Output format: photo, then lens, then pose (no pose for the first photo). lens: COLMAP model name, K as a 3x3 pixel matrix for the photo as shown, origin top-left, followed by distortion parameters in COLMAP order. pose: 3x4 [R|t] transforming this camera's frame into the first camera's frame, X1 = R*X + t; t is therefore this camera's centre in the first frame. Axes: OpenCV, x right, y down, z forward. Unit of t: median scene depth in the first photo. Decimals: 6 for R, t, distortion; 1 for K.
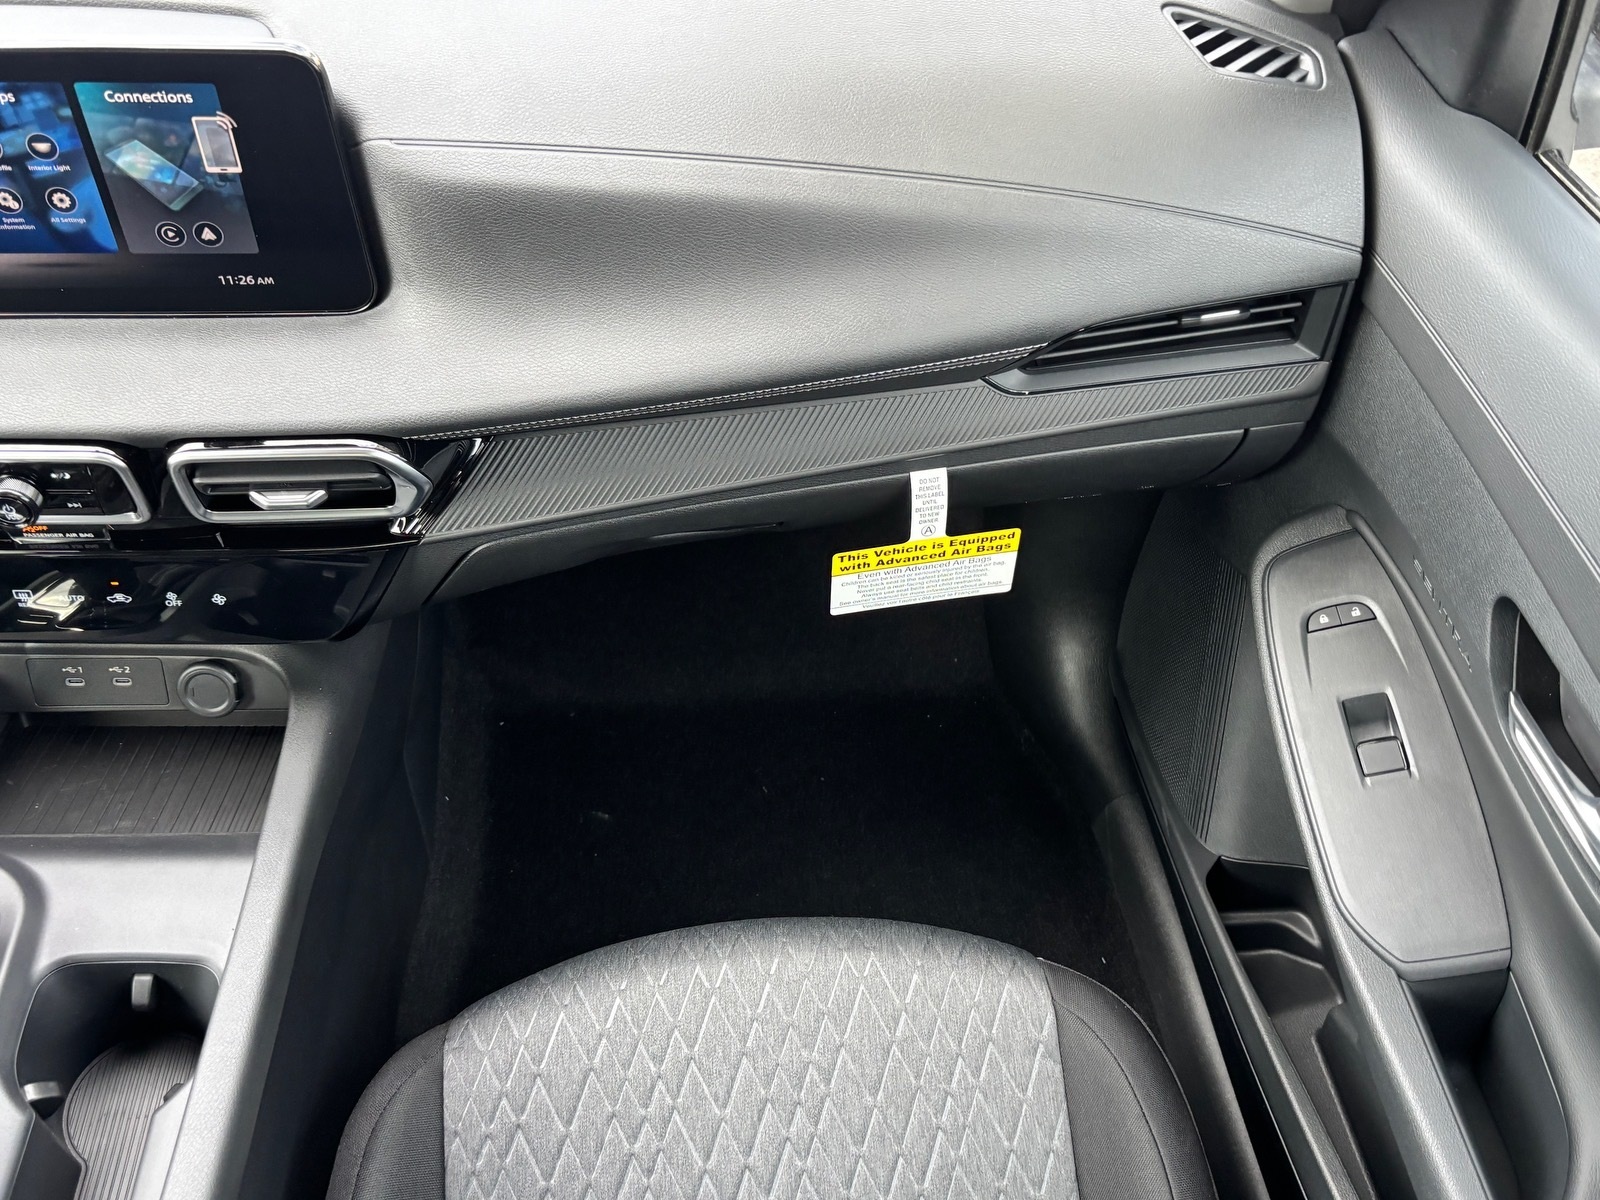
lens RADIAL K [[1439.4, 0, 811.1], [0, 1439.4, 610.3], [0, 0, 1]] dist [0.020404, -0.010052]
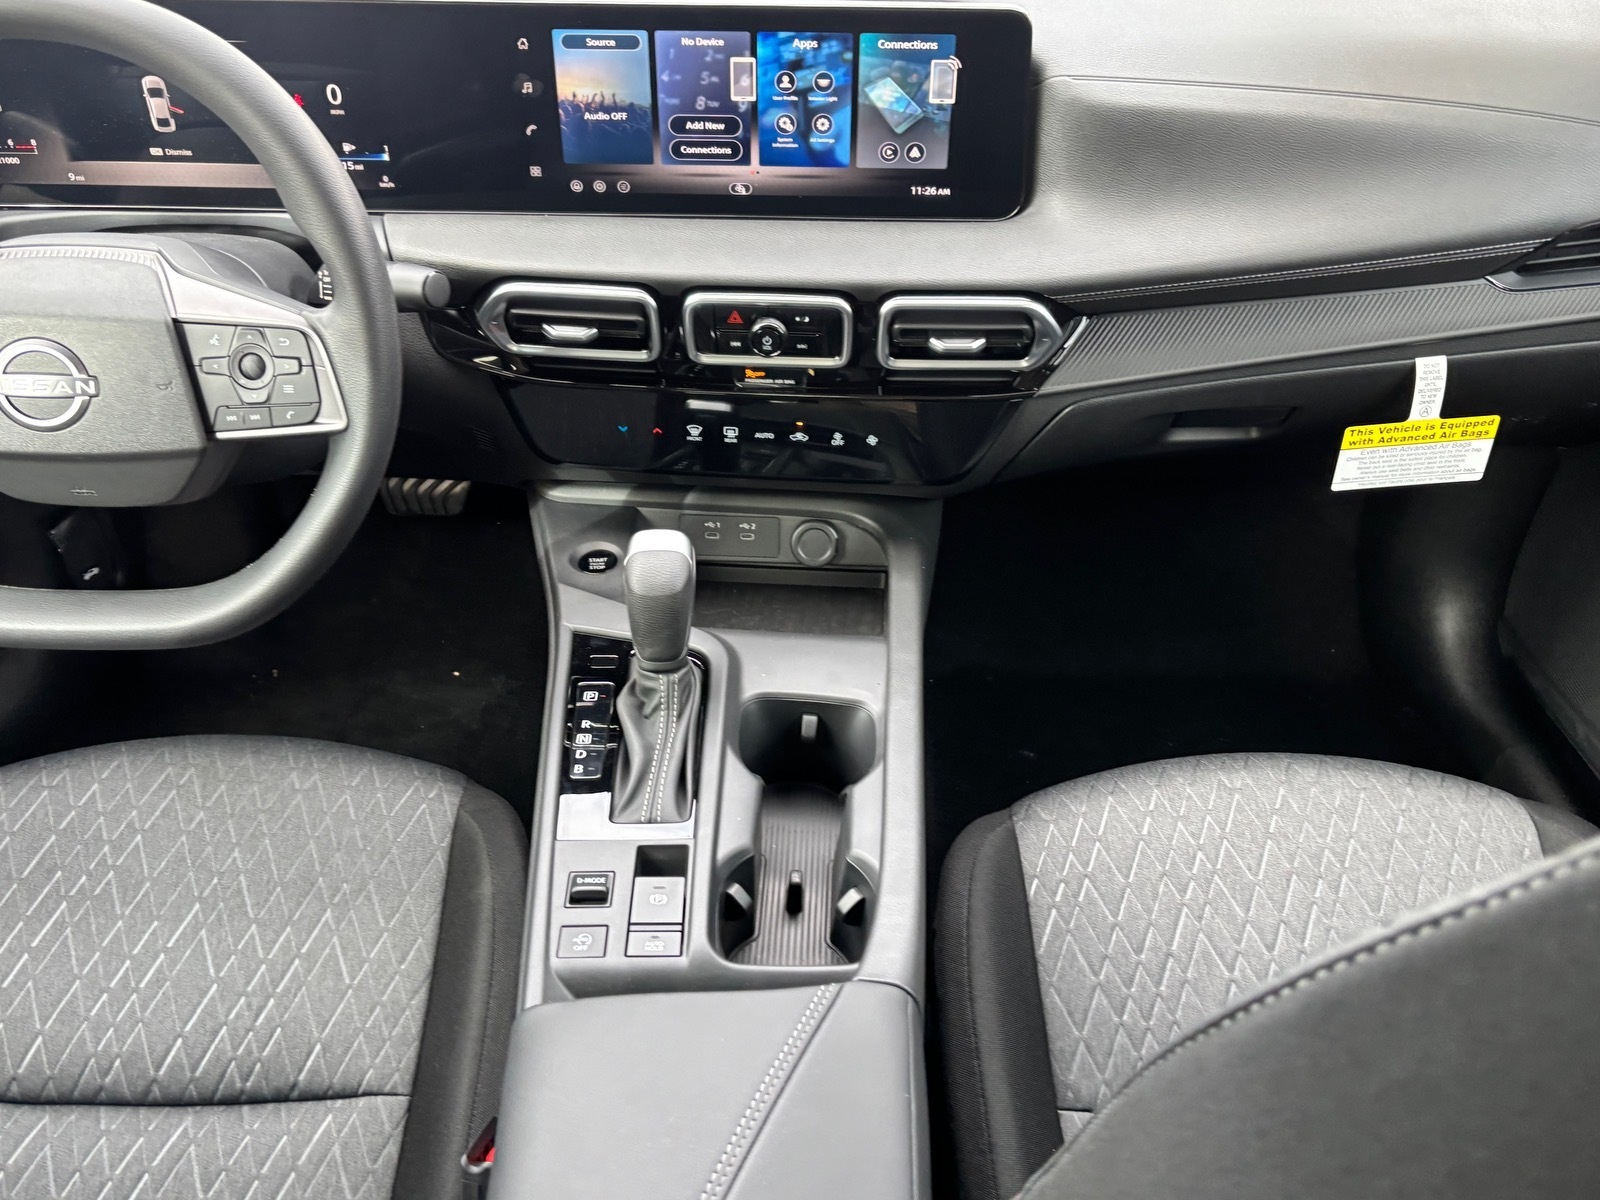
lens RADIAL K [[1427.2, 0, 800.0], [0, 1427.2, 600.0], [0, 0, 1]] dist [-0.008427, 0.036962]
pose [[0.993607, 0.031462, -0.108421, -0.363141], [-0.049772, 0.984090, -0.170560, 0.393860], [0.101329, 0.174866, 0.979364, -0.266057]]
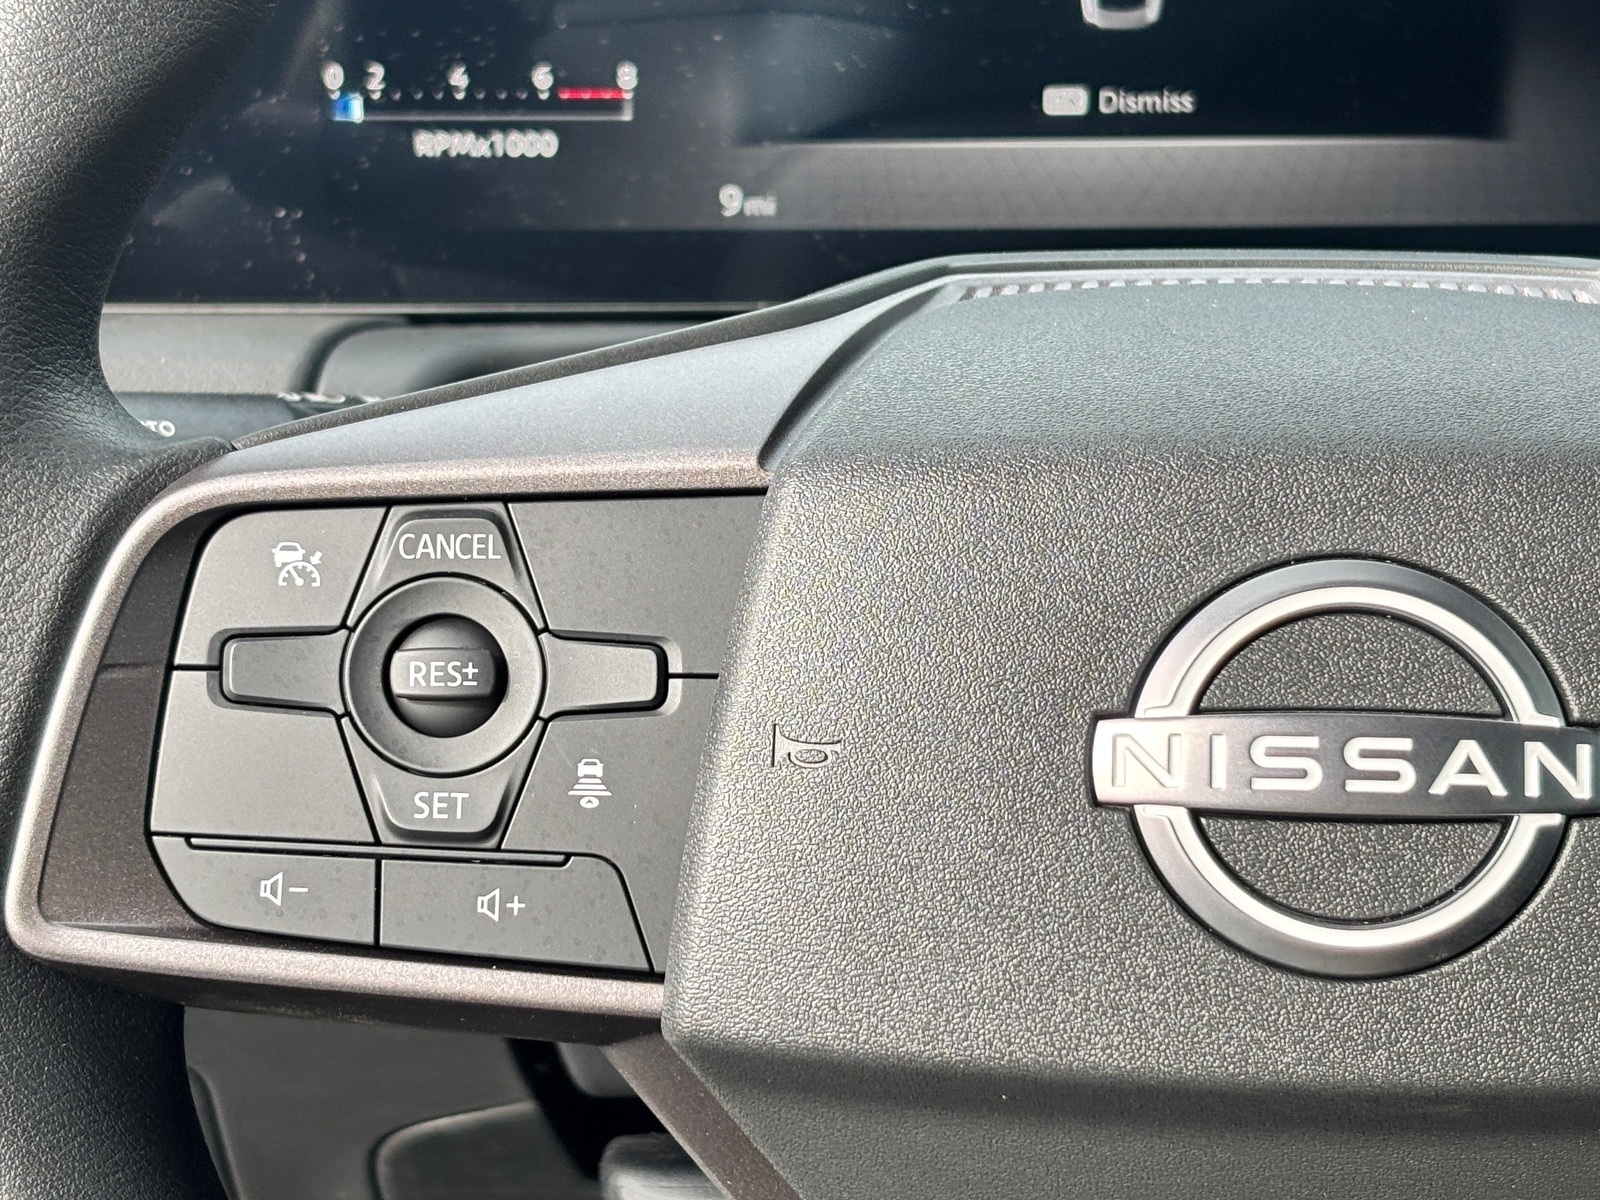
lens RADIAL K [[3521.9, 0, 701.1], [0, 3521.9, 601.3], [0, 0, 1]] dist [0.187686, -1.129459]
pose [[0.987839, -0.016651, -0.154586, -1.088046], [-0.062035, 0.869474, -0.490069, 0.346181], [0.142568, 0.493699, 0.857867, 0.187843]]
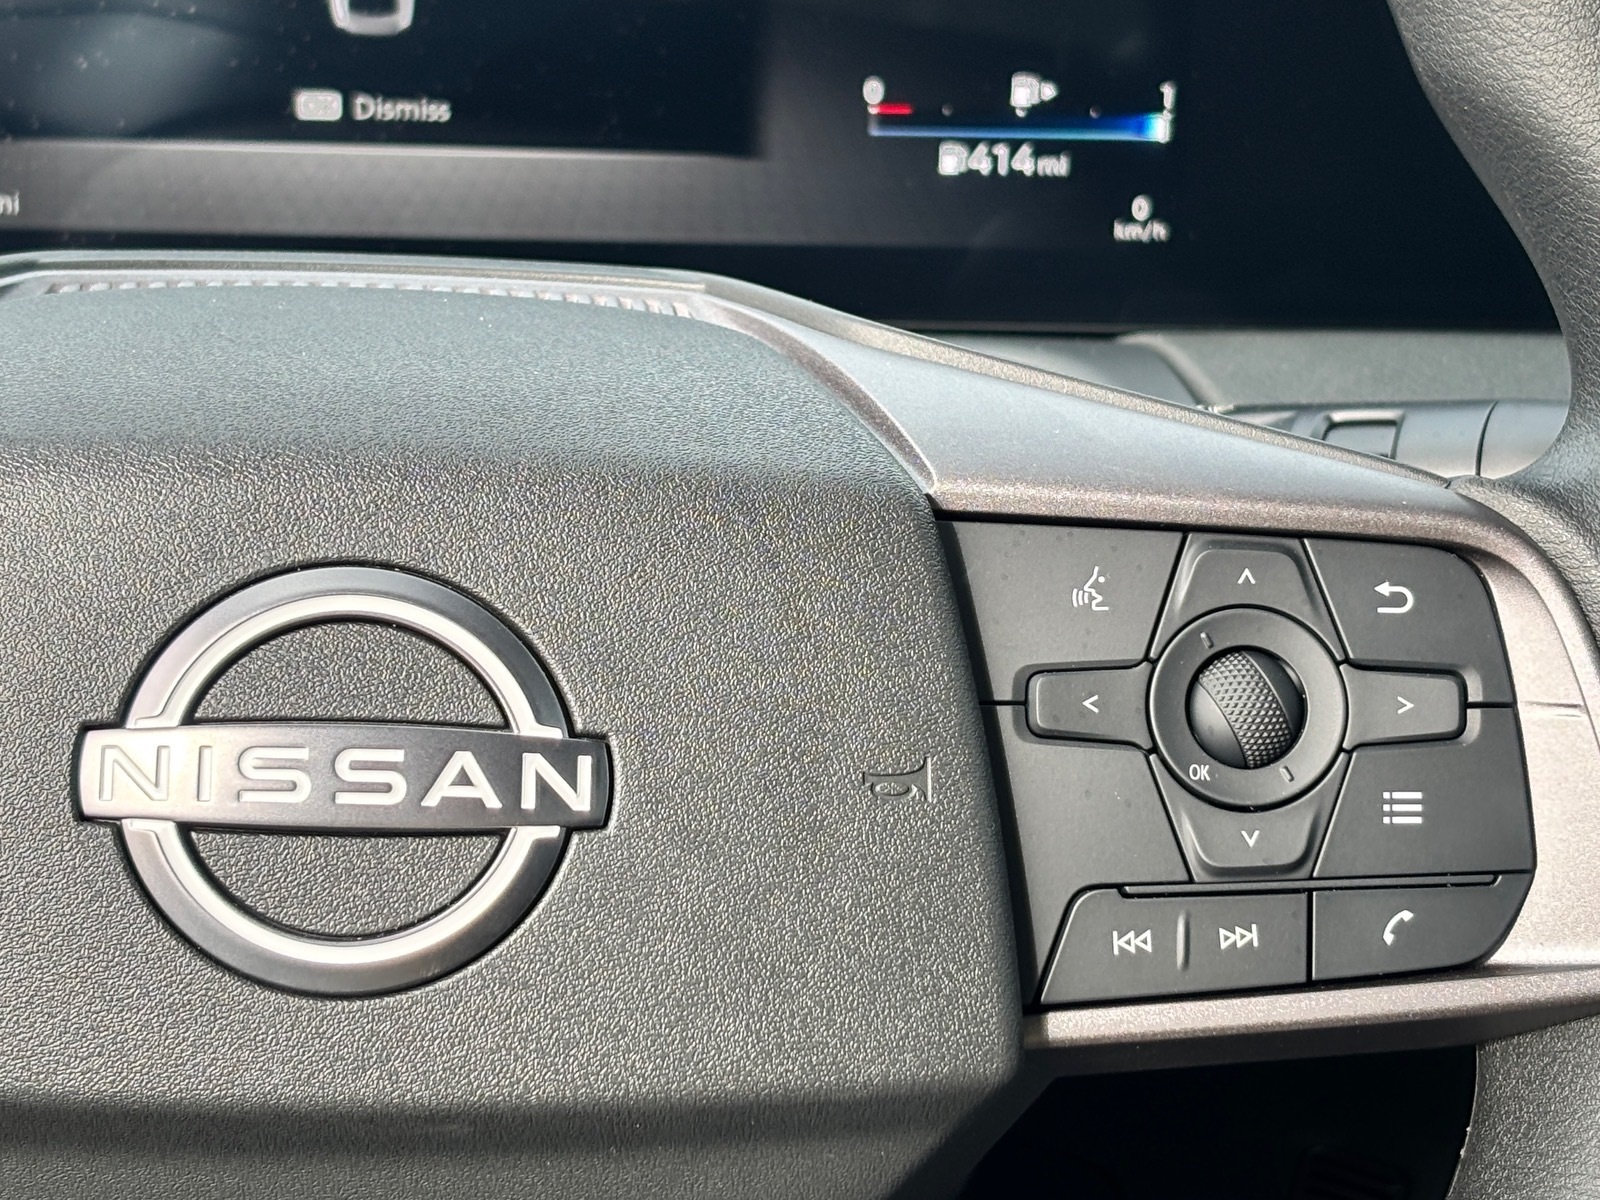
lens RADIAL K [[3521.2, 0, 873.5], [0, 3521.2, 583.5], [0, 0, 1]] dist [0.202028, -0.959741]
pose [[0.999703, -0.008632, -0.022805, -0.972405], [-0.004095, 0.862525, -0.505998, 0.337852], [0.024037, 0.505941, 0.862233, 0.212690]]
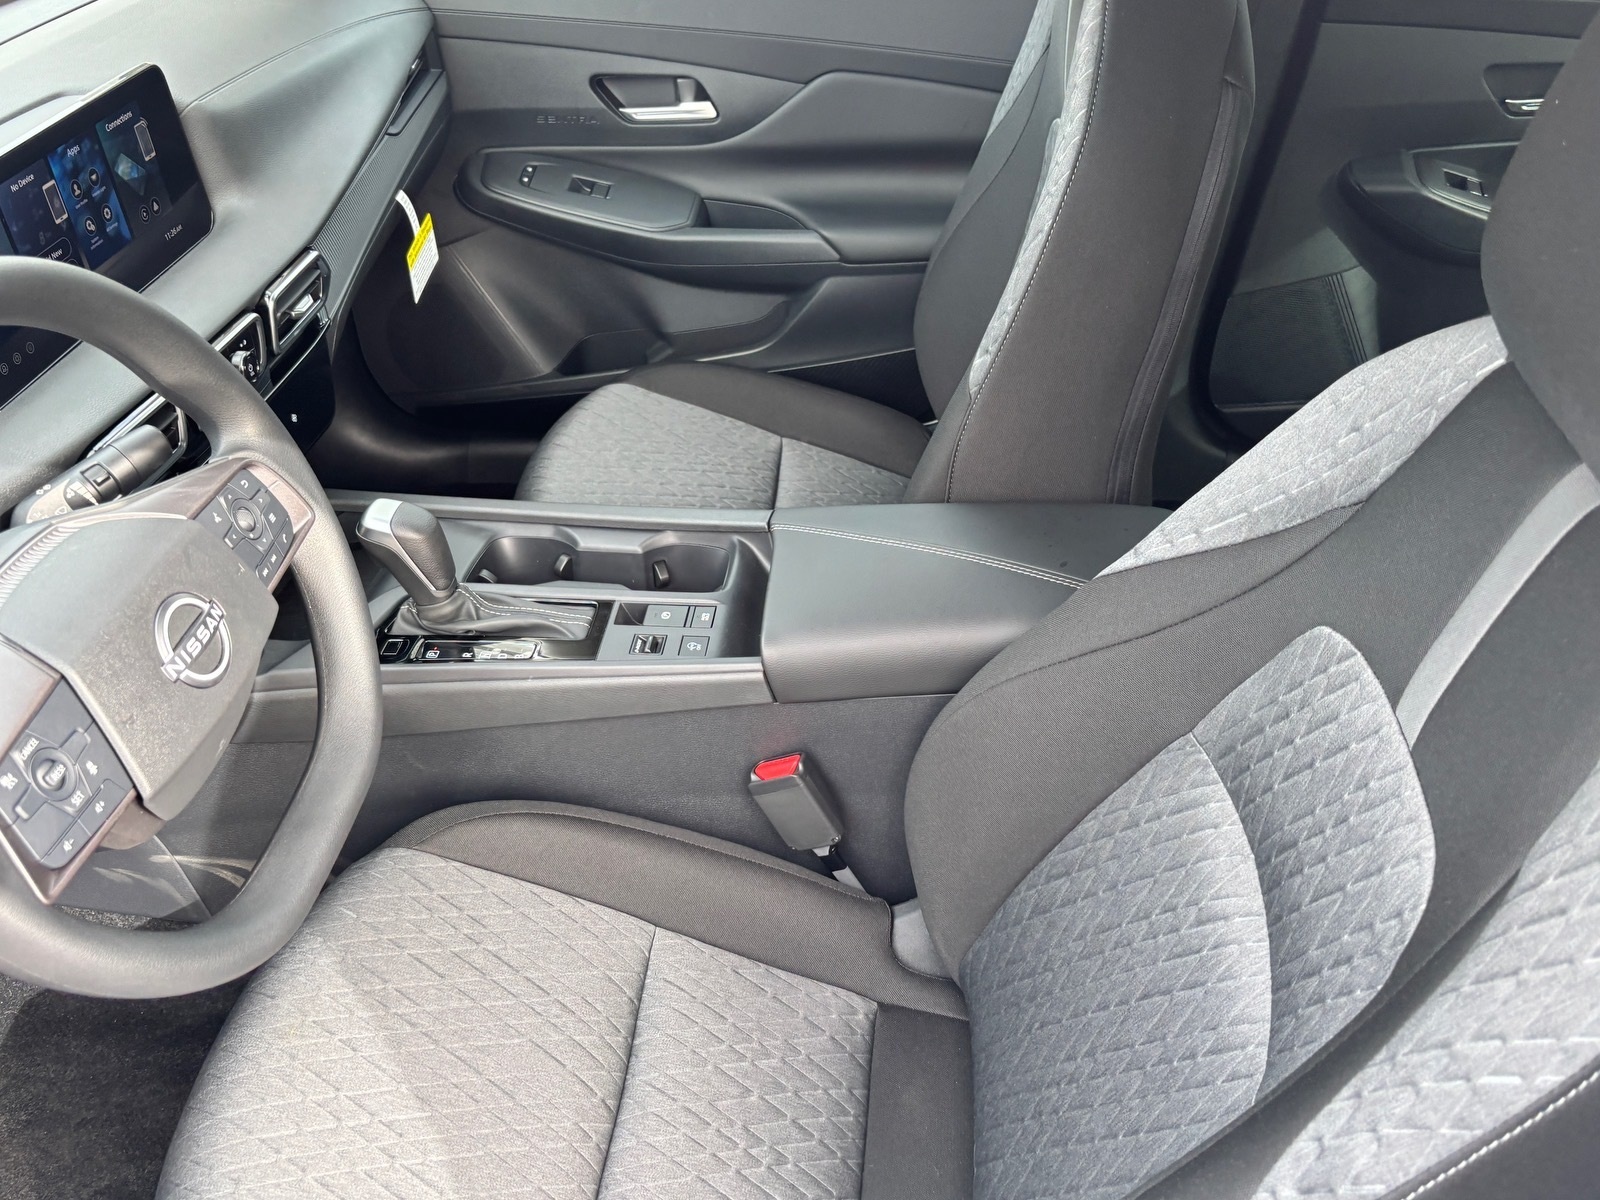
lens RADIAL K [[1439.4, 0, 811.1], [0, 1439.4, 610.3], [0, 0, 1]] dist [0.020404, -0.010052]
pose [[0.201295, -0.624012, 0.755042, -1.771533], [0.746265, 0.596991, 0.294434, 0.082780], [-0.634484, 0.504193, 0.585850, -0.192494]]
